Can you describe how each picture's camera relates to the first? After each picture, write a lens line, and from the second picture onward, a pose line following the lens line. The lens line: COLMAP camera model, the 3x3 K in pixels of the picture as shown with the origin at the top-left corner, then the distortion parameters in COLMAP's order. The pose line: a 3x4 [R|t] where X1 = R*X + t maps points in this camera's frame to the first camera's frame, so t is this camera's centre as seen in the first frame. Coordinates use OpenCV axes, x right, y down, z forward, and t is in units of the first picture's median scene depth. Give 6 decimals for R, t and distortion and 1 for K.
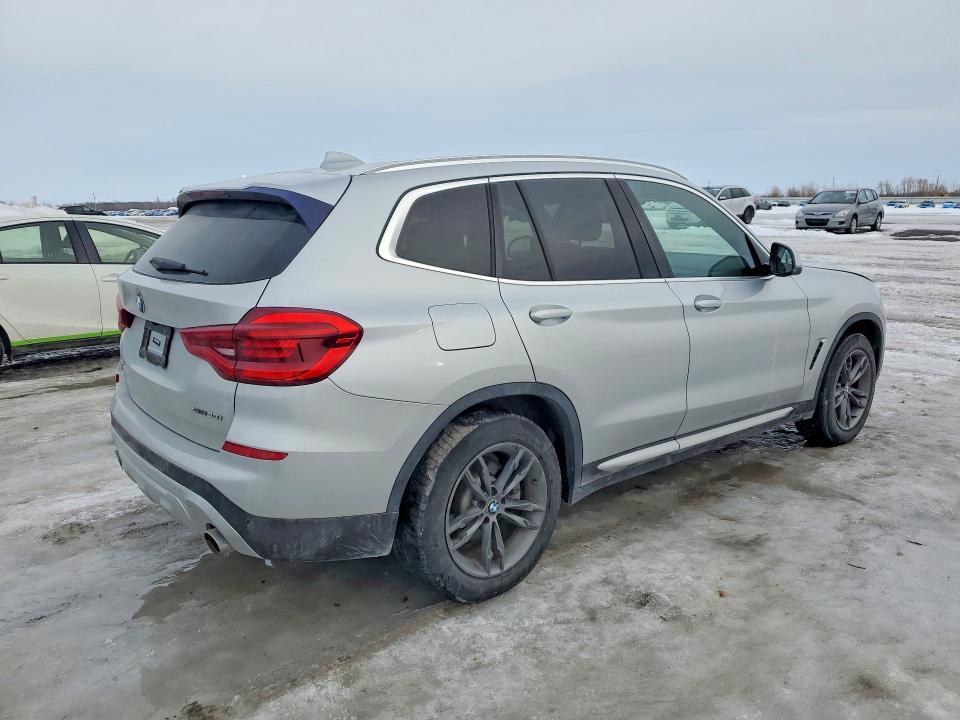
lens RADIAL K [[715.5, 0, 471.5], [0, 715.5, 359.4], [0, 0, 1]] dist [0.002132, 0.004091]
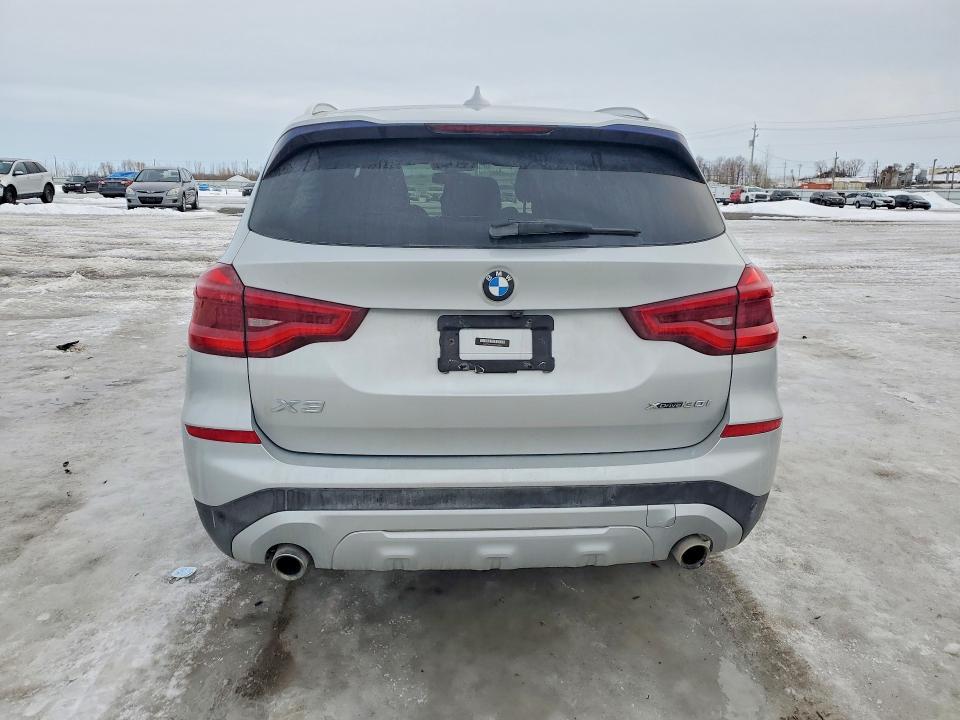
lens RADIAL K [[715.5, 0, 473.4], [0, 715.5, 359.3], [0, 0, 1]] dist [0.002132, 0.004091]
pose [[0.605271, -0.169128, 0.777845, -0.898857], [0.147736, 0.984059, 0.099007, -0.071029], [-0.782190, 0.054990, 0.620609, 0.536045]]
